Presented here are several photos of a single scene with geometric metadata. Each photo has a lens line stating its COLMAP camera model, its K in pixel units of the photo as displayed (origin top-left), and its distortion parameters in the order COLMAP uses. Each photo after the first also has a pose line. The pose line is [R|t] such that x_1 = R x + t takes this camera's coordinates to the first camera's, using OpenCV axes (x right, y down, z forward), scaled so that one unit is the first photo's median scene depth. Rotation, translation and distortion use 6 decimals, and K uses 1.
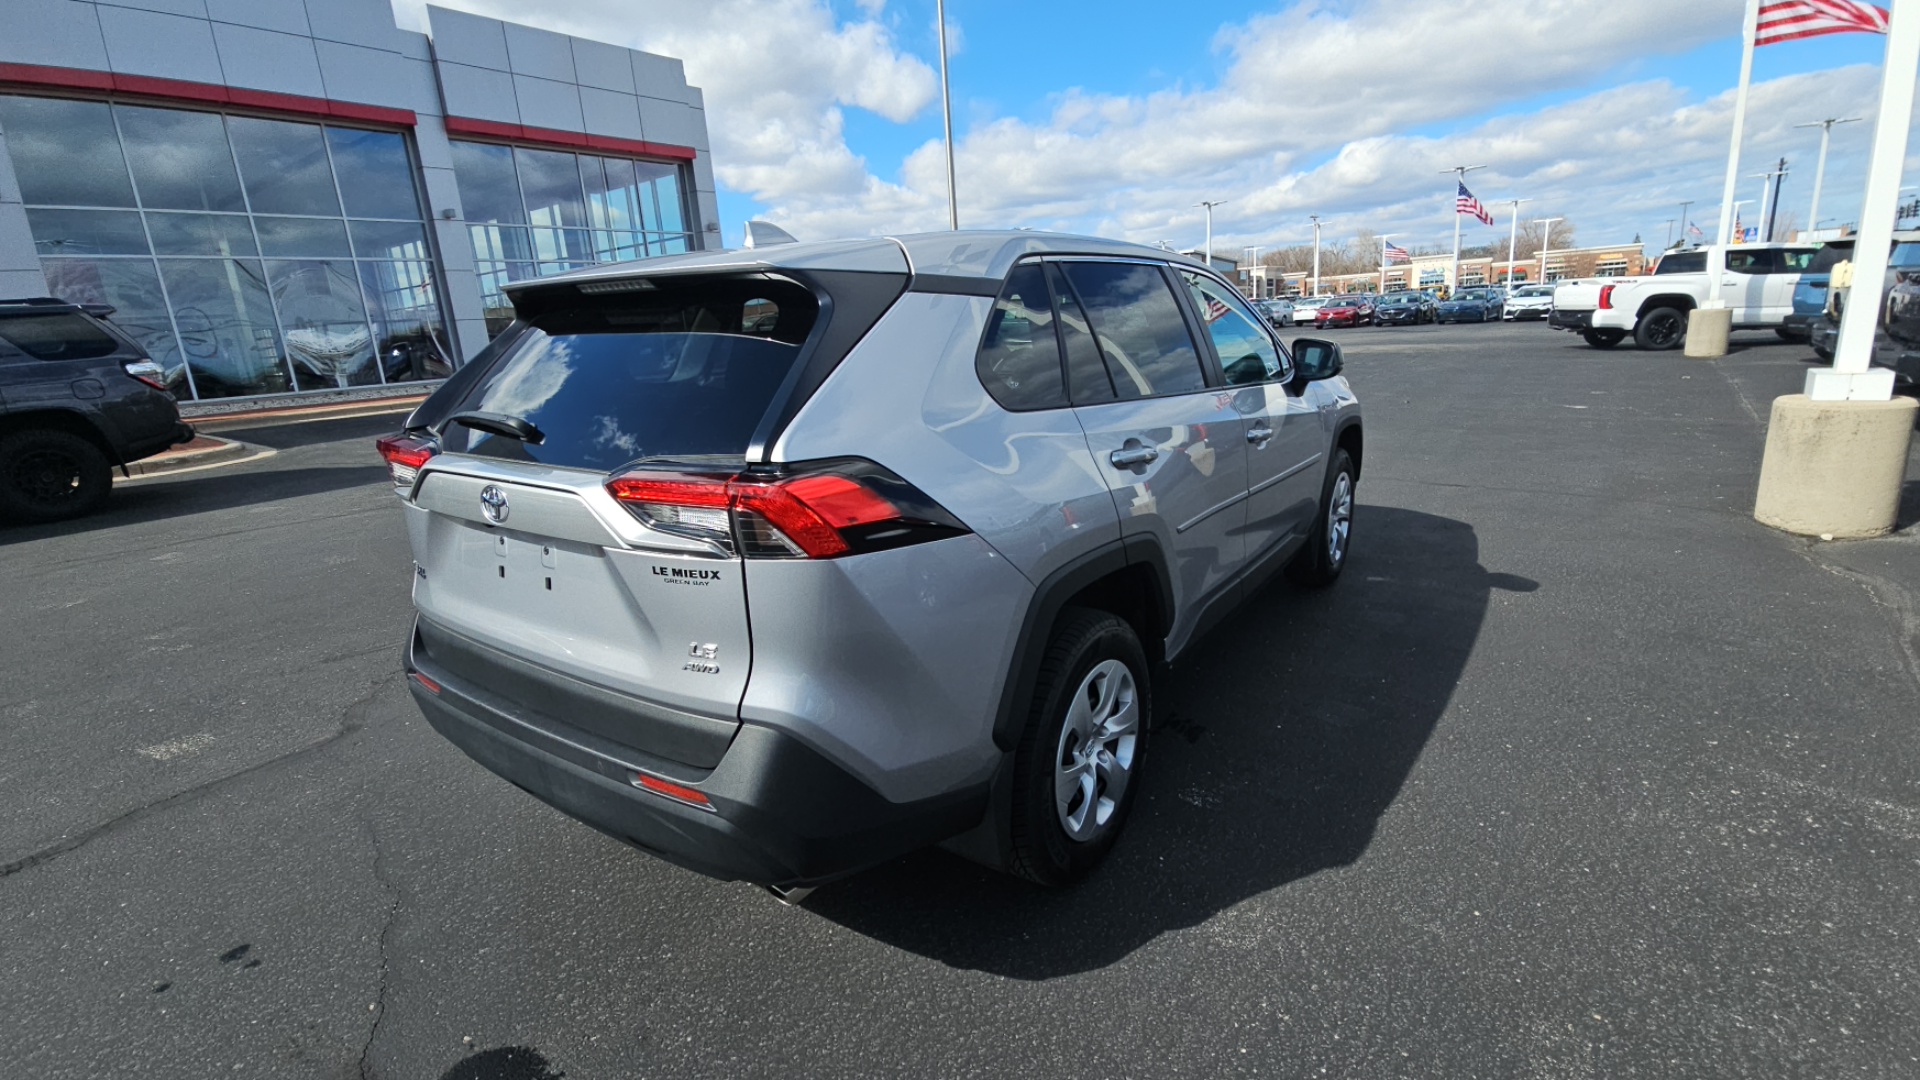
lens RADIAL K [[855.1, 0, 984.5], [0, 855.1, 542.6], [0, 0, 1]] dist [0.010992, -0.008208]
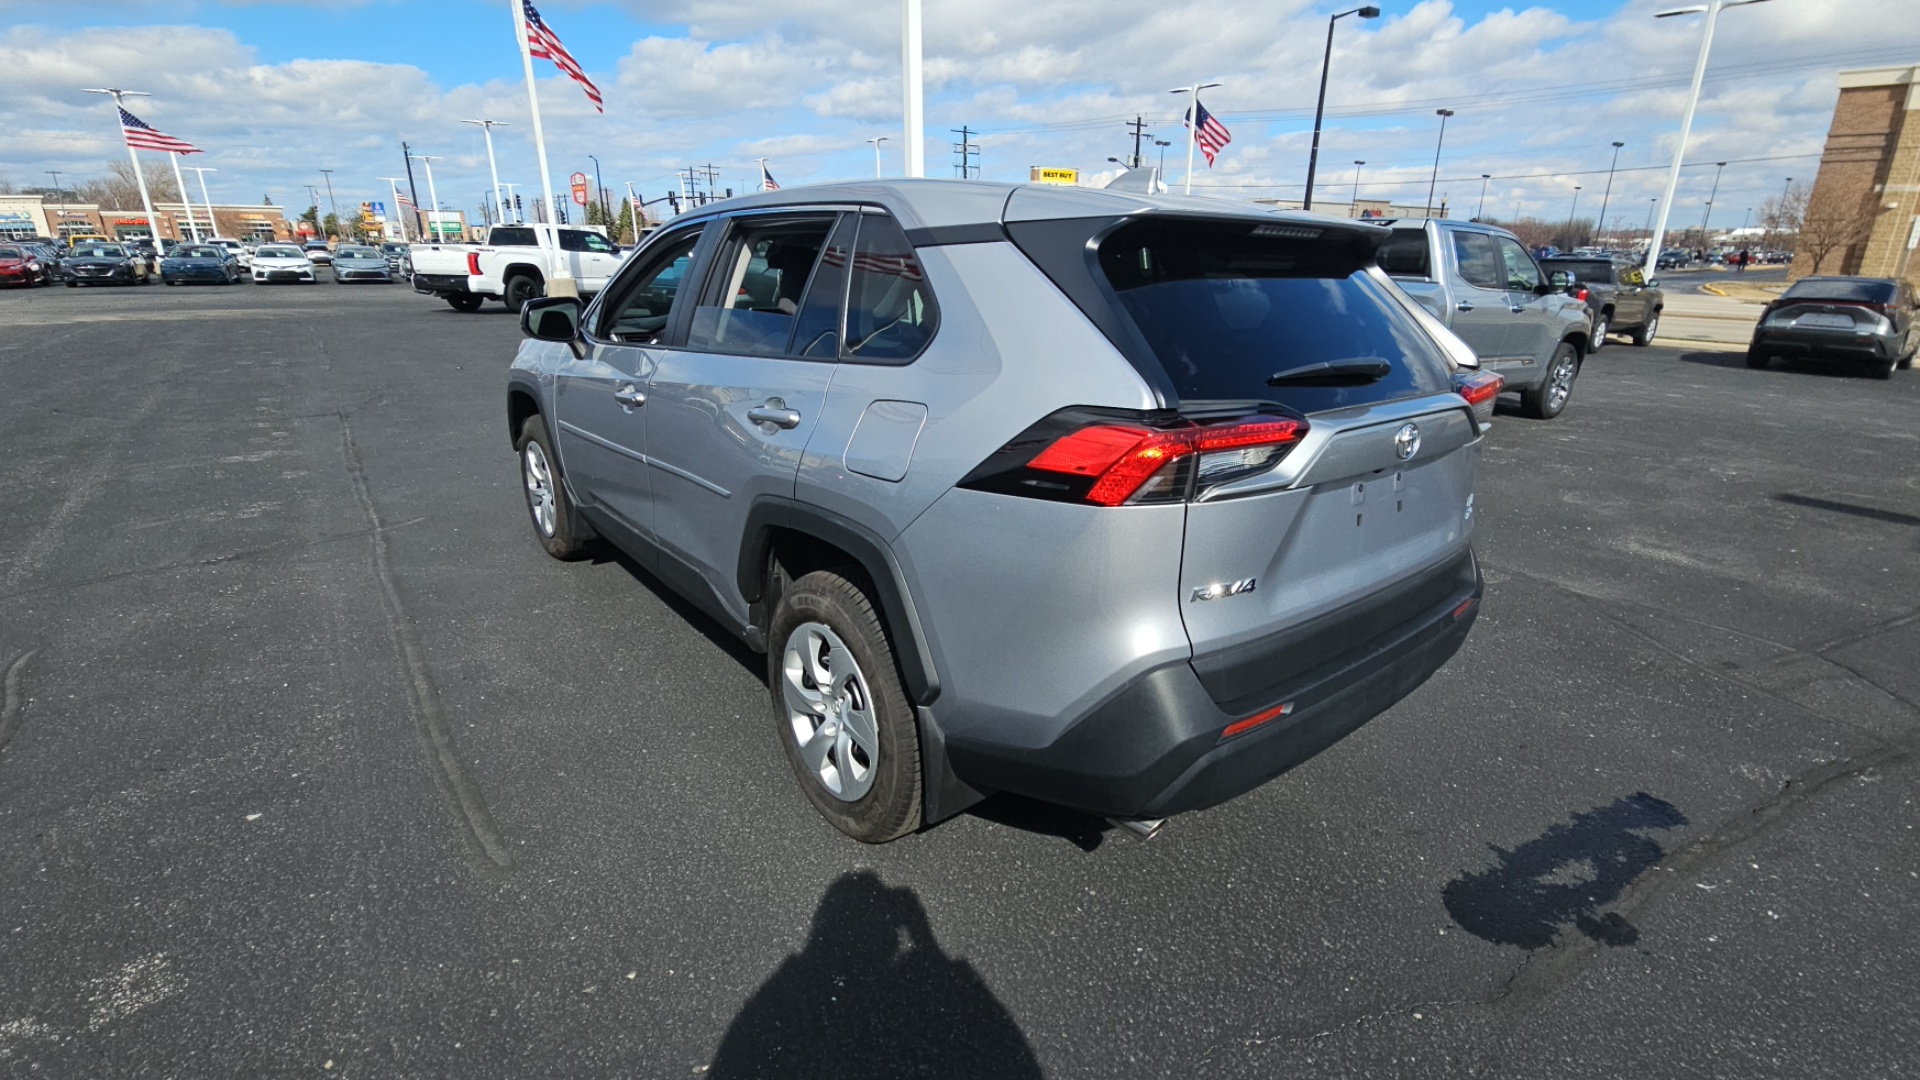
lens RADIAL K [[855.1, 0, 979.6], [0, 855.1, 541.3], [0, 0, 1]] dist [0.010992, -0.008208]
pose [[0.268580, -0.253797, 0.929221, -0.109511], [0.221290, 0.955122, 0.196910, -0.015974], [-0.937494, 0.152741, 0.312689, 0.075513]]
